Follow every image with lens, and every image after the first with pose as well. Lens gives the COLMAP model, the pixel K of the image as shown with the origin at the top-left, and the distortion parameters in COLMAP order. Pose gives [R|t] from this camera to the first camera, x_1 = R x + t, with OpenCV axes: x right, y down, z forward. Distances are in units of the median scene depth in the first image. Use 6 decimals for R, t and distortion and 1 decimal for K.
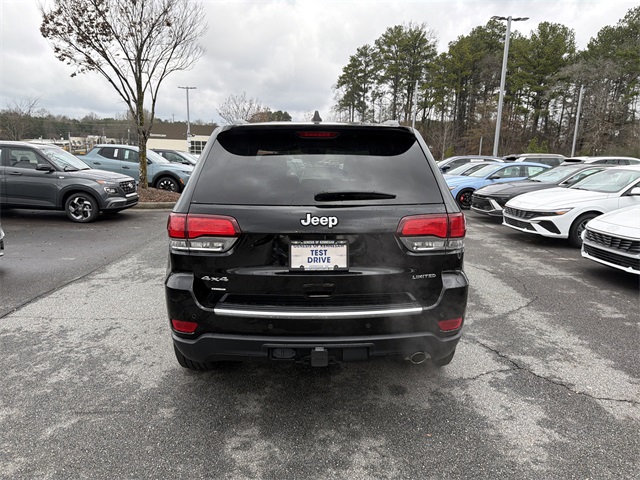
lens RADIAL K [[447.7, 0, 320.0], [0, 447.7, 240.0], [0, 0, 1]] dist [0.021680, -0.020284]
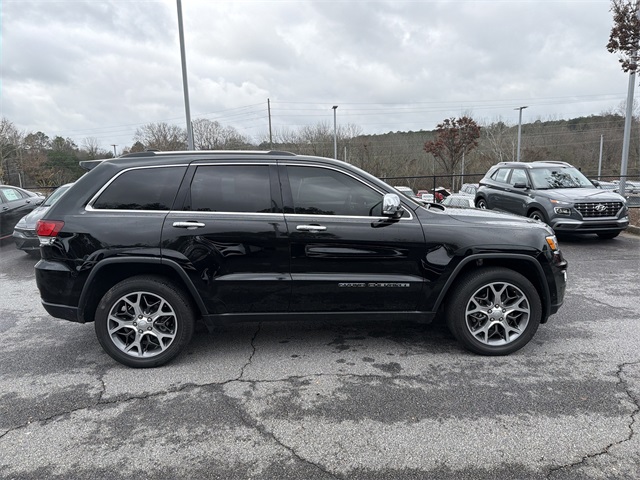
lens RADIAL K [[443.1, 0, 316.6], [0, 443.1, 247.4], [0, 0, 1]] dist [0.039630, -0.044189]
pose [[0.032464, 0.153804, -0.987568, 0.400695], [-0.169119, 0.974686, 0.146239, -0.076284], [0.985061, 0.162269, 0.057653, 0.400942]]
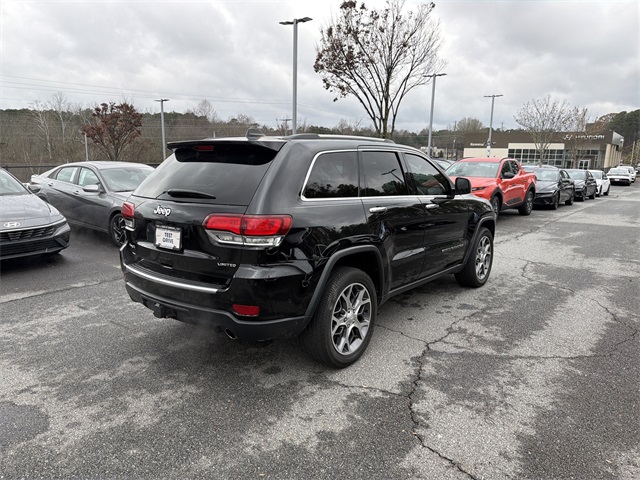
lens RADIAL K [[443.1, 0, 316.6], [0, 443.1, 247.4], [0, 0, 1]] dist [0.039630, -0.044189]
pose [[0.764754, 0.117150, -0.633583, 0.249543], [-0.118870, 0.992105, 0.039961, -0.008877], [0.633263, 0.044754, 0.772642, 0.050256]]
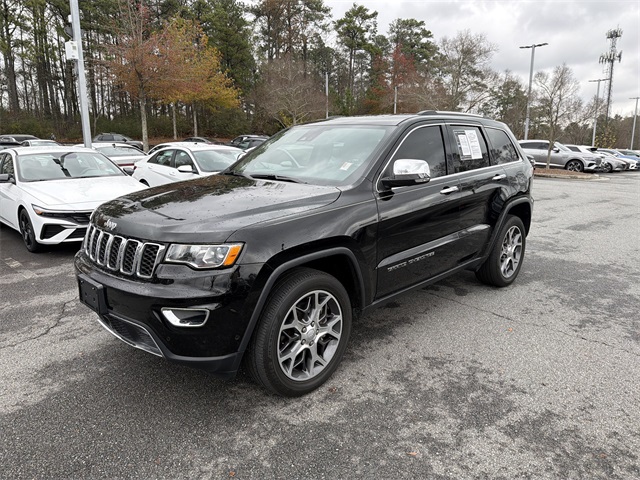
lens RADIAL K [[452.6, 0, 307.6], [0, 452.6, 248.0], [0, 0, 1]] dist [0.008257, -0.008638]
pose [[-0.682557, -0.173423, 0.709958, -0.260197], [0.130281, 0.927005, 0.351695, -0.130792], [-0.719126, 0.332546, -0.610140, 0.698016]]
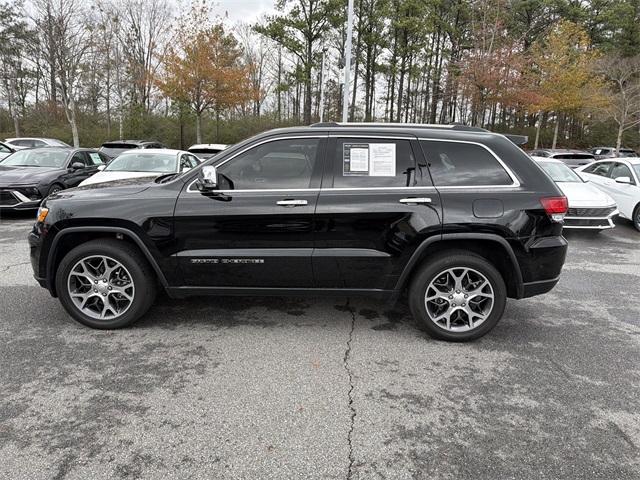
lens RADIAL K [[443.1, 0, 316.6], [0, 443.1, 247.4], [0, 0, 1]] dist [0.039630, -0.044189]
pose [[0.063124, -0.227372, 0.971760, -0.405184], [0.157623, 0.963752, 0.215259, -0.076184], [-0.985480, 0.139583, 0.096675, 0.365034]]
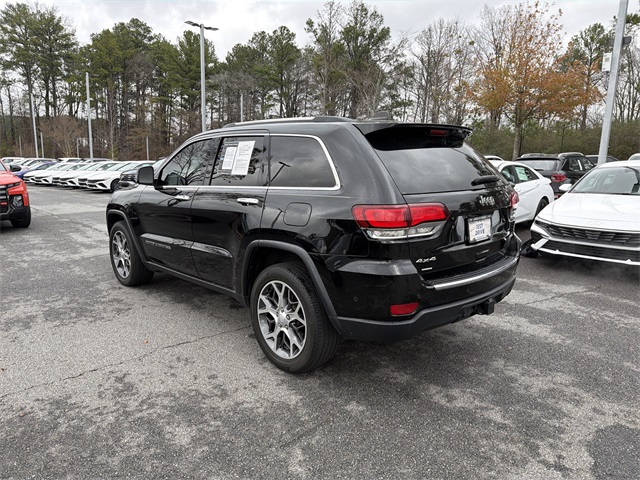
lens RADIAL K [[447.7, 0, 320.0], [0, 447.7, 240.0], [0, 0, 1]] dist [0.021680, -0.020284]
pose [[0.748508, -0.126605, 0.650927, -0.244726], [0.126538, 0.990838, 0.047209, -0.010607], [-0.650940, 0.047030, 0.757671, 0.067099]]
